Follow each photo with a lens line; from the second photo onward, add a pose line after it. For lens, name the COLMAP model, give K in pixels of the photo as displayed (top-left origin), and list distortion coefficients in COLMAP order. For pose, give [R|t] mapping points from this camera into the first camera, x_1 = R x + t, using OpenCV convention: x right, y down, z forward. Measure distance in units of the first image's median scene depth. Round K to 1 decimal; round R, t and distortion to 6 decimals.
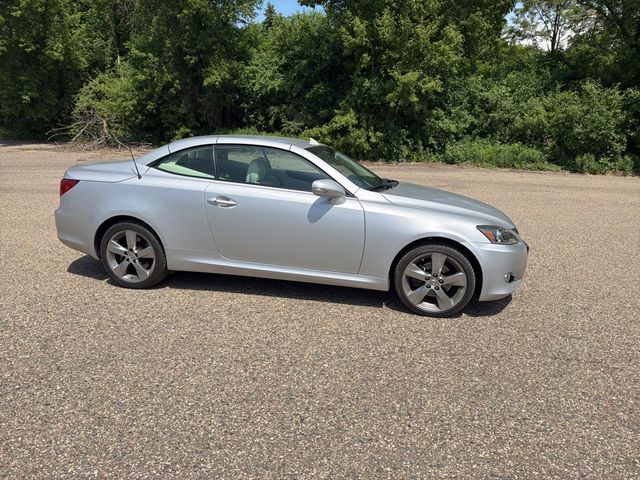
lens RADIAL K [[449.4, 0, 326.6], [0, 449.4, 242.3], [0, 0, 1]] dist [0.031301, -0.041722]
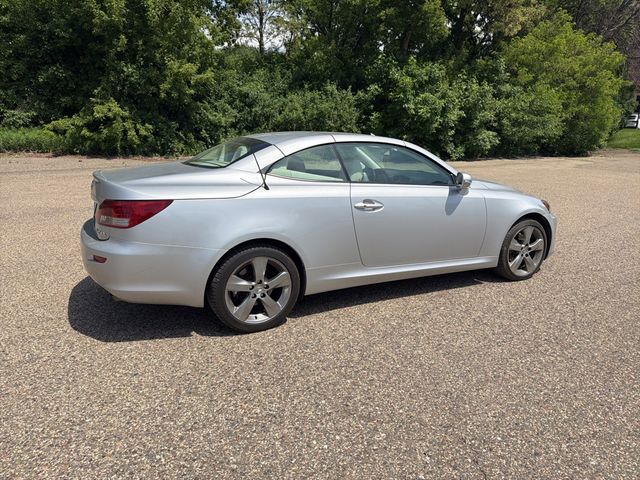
lens RADIAL K [[449.4, 0, 322.1], [0, 449.4, 236.0], [0, 0, 1]] dist [0.031301, -0.041722]
pose [[0.778769, -0.150493, 0.608992, -0.225500], [0.148563, 0.987426, 0.054032, -0.024078], [-0.609465, 0.048395, 0.791334, 0.089258]]
